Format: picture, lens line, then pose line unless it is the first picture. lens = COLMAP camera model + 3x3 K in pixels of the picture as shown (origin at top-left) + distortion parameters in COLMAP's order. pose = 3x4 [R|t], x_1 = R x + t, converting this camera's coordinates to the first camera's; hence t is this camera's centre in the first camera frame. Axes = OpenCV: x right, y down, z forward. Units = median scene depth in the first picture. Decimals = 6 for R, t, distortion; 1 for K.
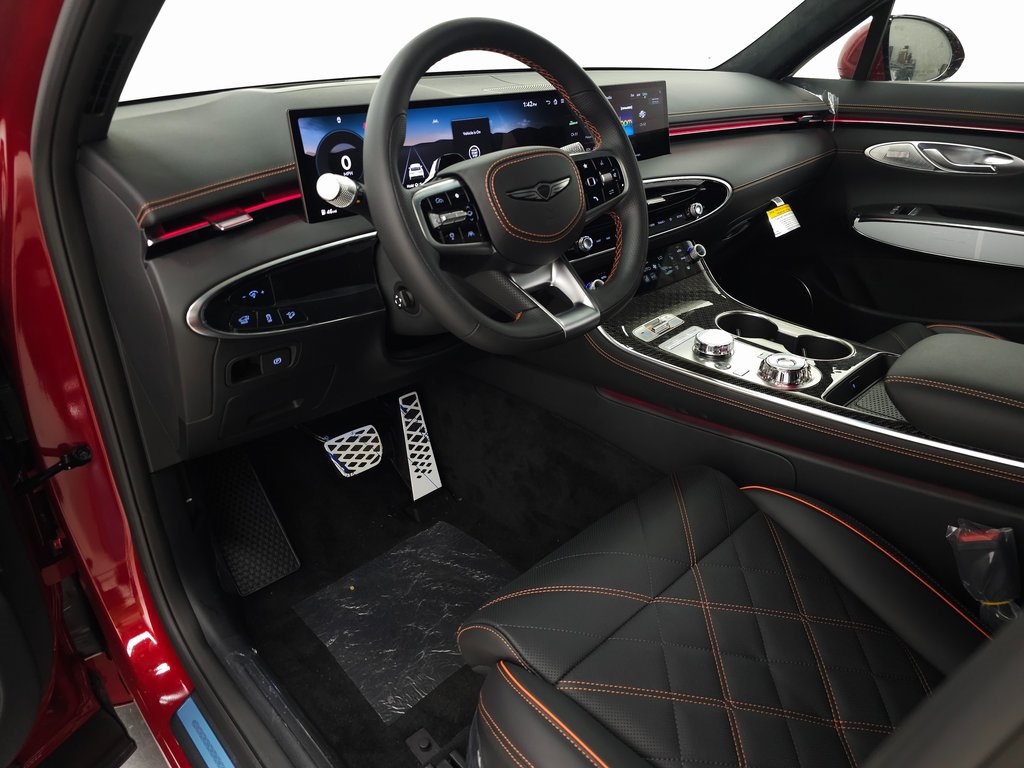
lens RADIAL K [[675.6, 0, 508.1], [0, 675.6, 383.3], [0, 0, 1]] dist [0.070210, -0.074585]
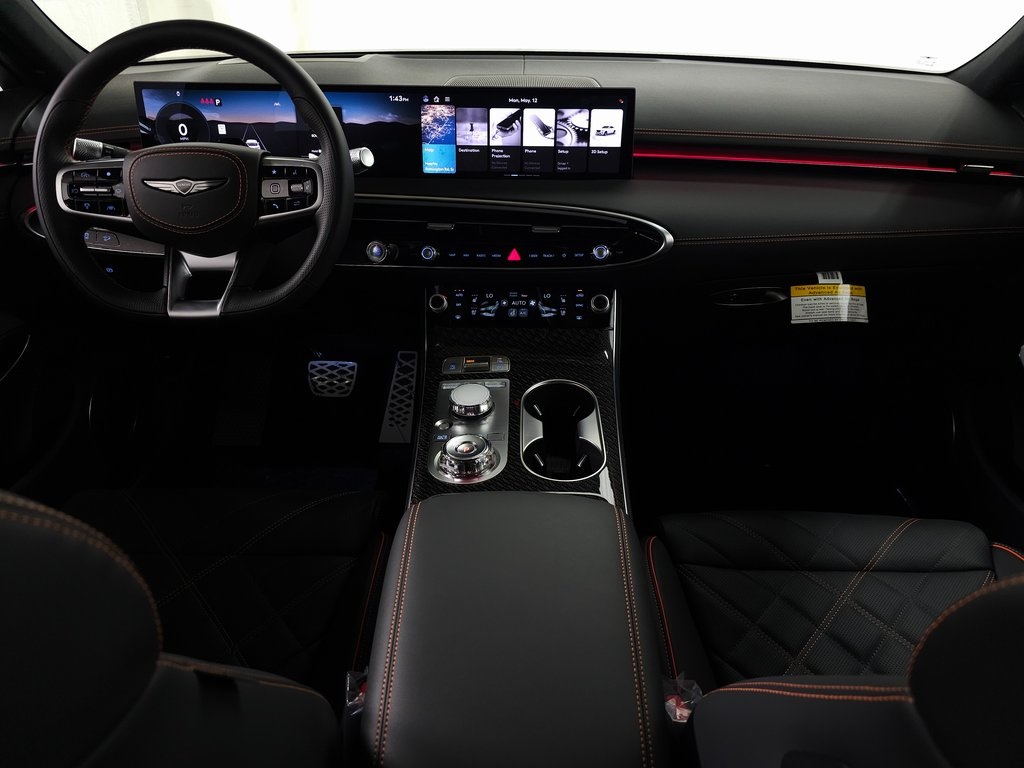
lens RADIAL K [[675.6, 0, 508.1], [0, 675.6, 383.3], [0, 0, 1]] dist [0.070210, -0.074585]
pose [[0.710964, 0.373642, -0.595754, 0.693297], [-0.327700, 0.925595, 0.189438, -0.213600], [0.622209, 0.060544, 0.780507, 0.287549]]
